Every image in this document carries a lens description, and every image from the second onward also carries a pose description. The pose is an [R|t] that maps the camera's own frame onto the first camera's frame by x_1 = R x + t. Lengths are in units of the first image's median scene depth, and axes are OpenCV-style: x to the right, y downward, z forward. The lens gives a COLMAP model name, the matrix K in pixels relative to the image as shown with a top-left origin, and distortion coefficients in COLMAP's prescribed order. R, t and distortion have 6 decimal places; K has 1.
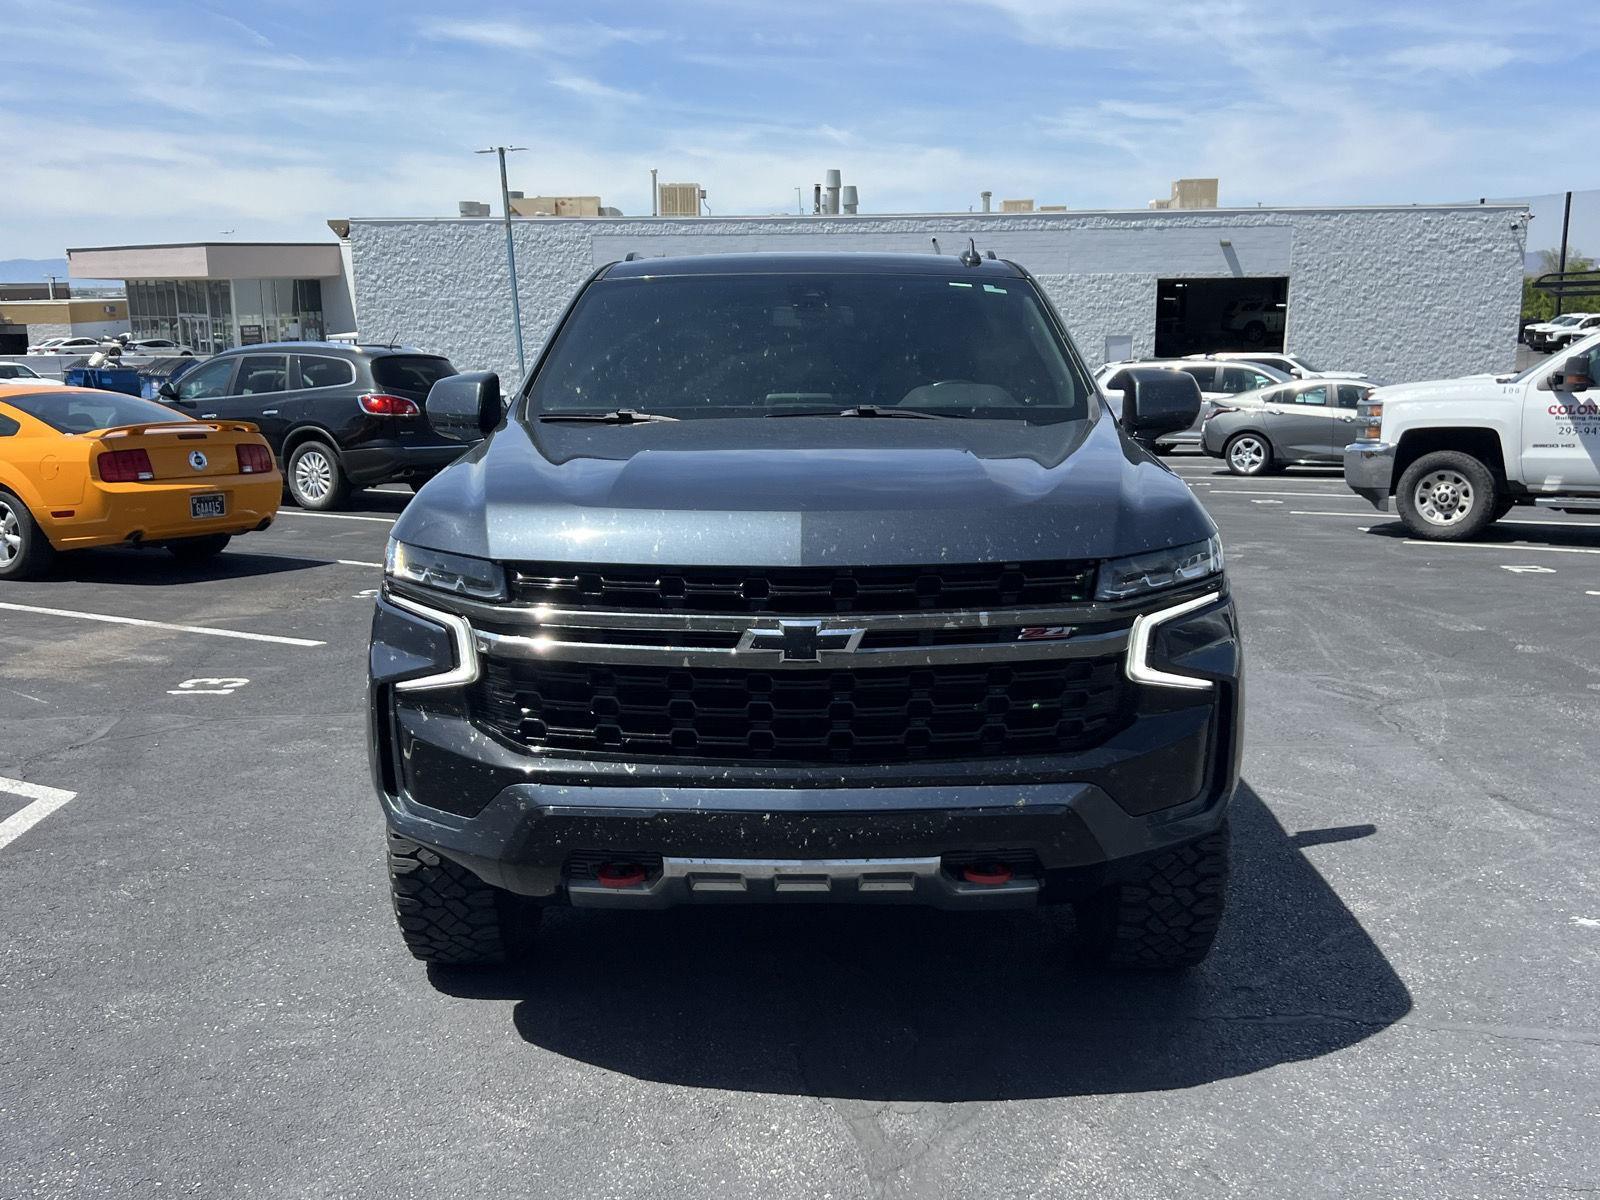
lens RADIAL K [[1574.4, 0, 815.0], [0, 1574.4, 609.0], [0, 0, 1]] dist [0.035048, 0.000000]
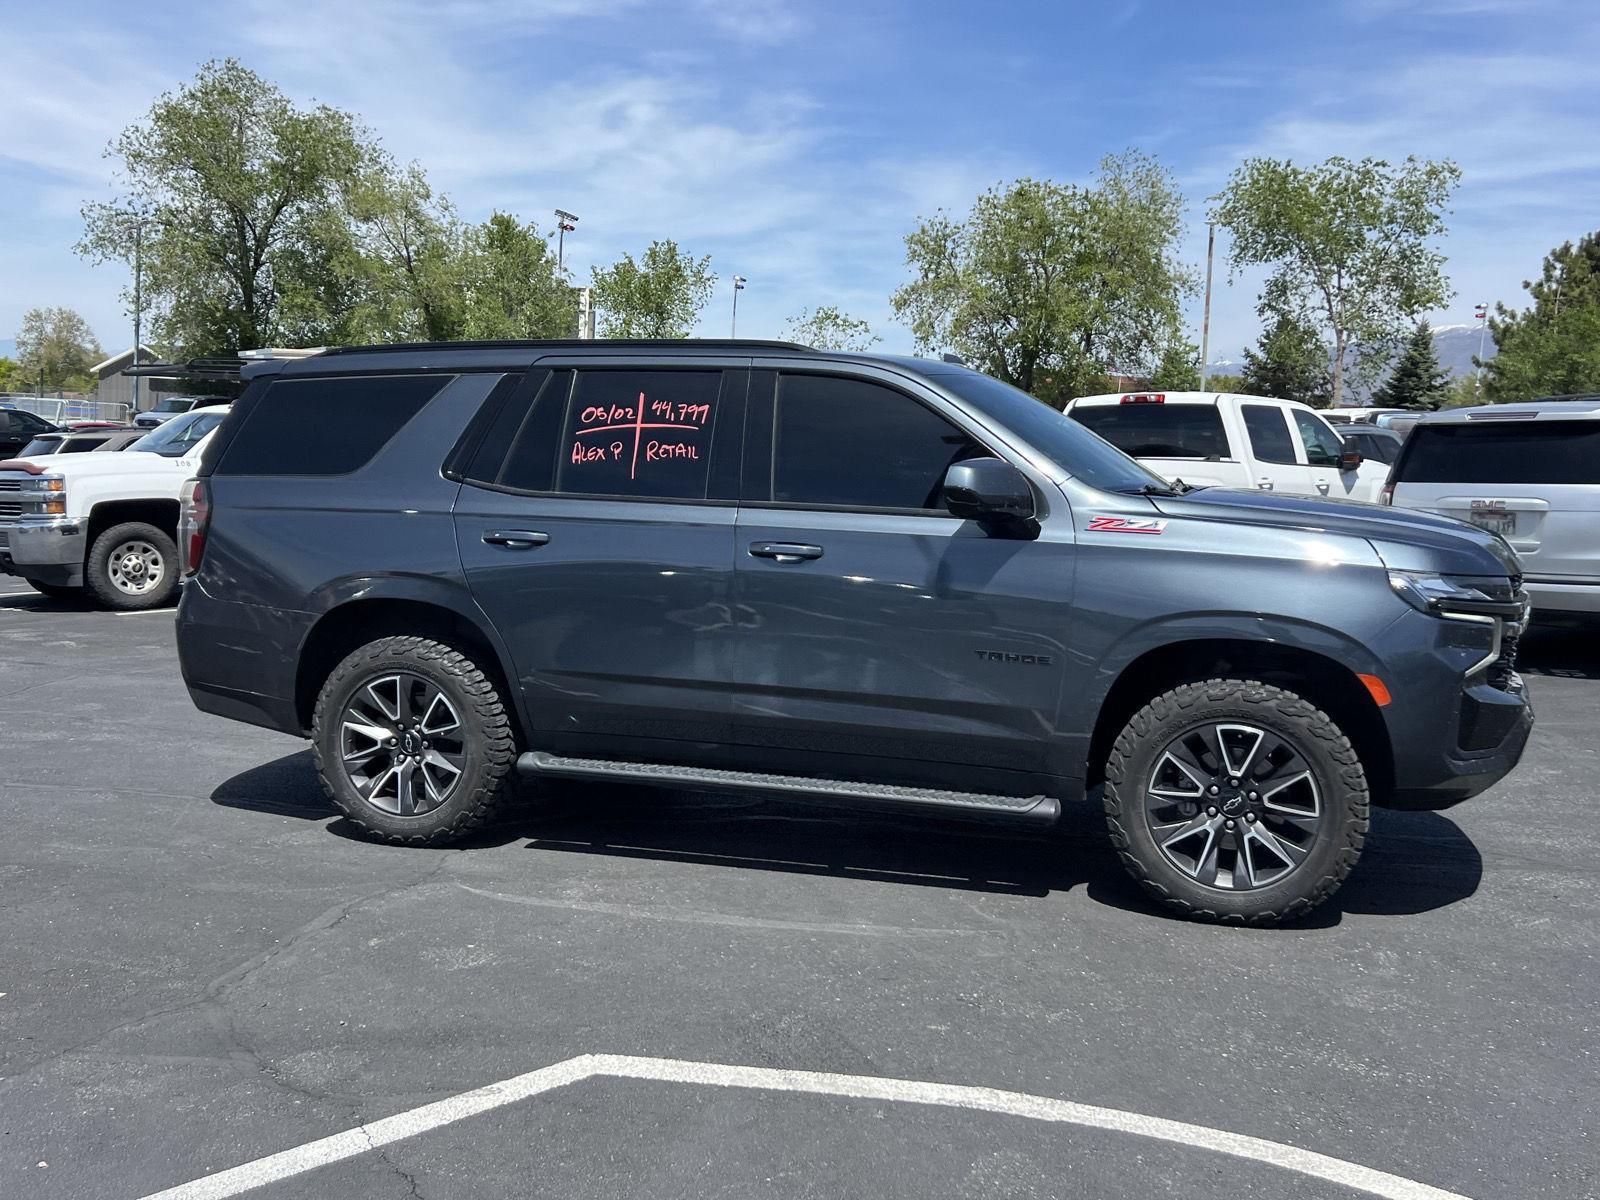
lens RADIAL K [[1574.4, 0, 809.7], [0, 1574.4, 595.5], [0, 0, 1]] dist [0.035048, 0.000000]
pose [[0.289155, -0.090367, 0.953008, -0.458281], [0.137791, 0.989096, 0.051981, -0.045880], [-0.947314, 0.116286, 0.298454, 0.283079]]
